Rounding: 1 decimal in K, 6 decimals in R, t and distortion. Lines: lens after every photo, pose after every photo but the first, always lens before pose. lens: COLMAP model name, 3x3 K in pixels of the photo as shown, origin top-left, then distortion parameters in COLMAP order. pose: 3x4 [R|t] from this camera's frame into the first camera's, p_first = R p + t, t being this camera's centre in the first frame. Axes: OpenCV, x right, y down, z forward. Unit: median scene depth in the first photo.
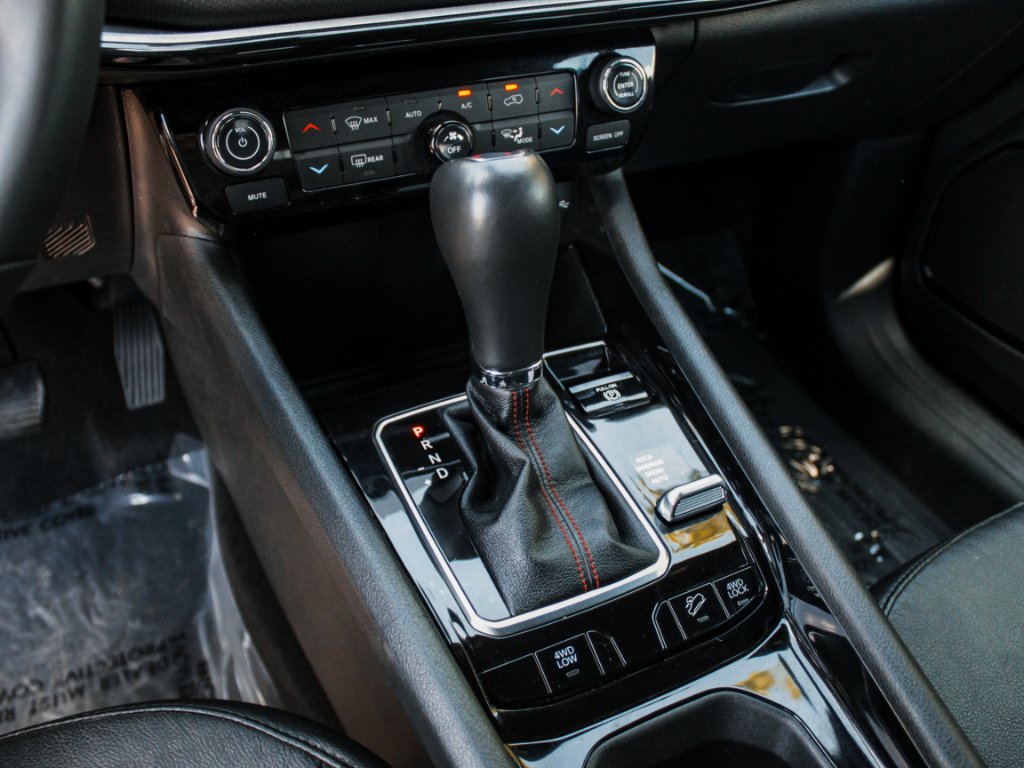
lens RADIAL K [[961.3, 0, 512.0], [0, 961.3, 384.0], [0, 0, 1]] dist [-0.163375, 0.147595]
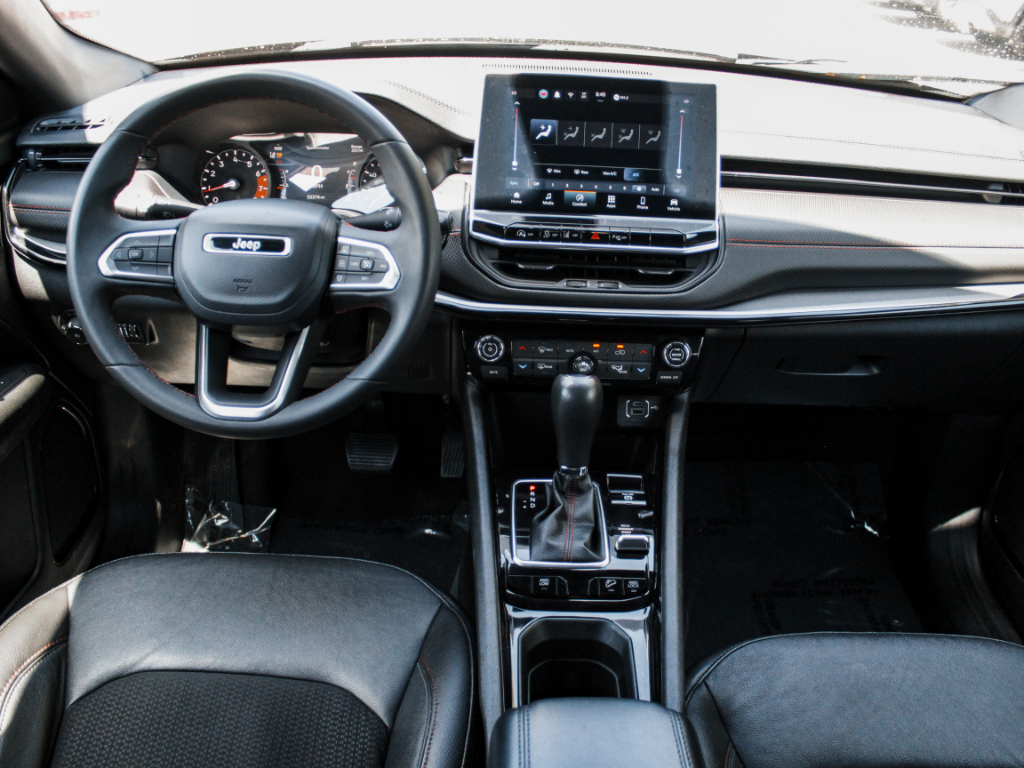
lens RADIAL K [[961.3, 0, 512.0], [0, 961.3, 384.0], [0, 0, 1]] dist [-0.163375, 0.147595]
pose [[0.899570, 0.197937, -0.389353, 0.673603], [-0.268096, 0.953965, -0.134443, 0.129384], [0.344817, 0.225325, 0.911224, -1.089550]]
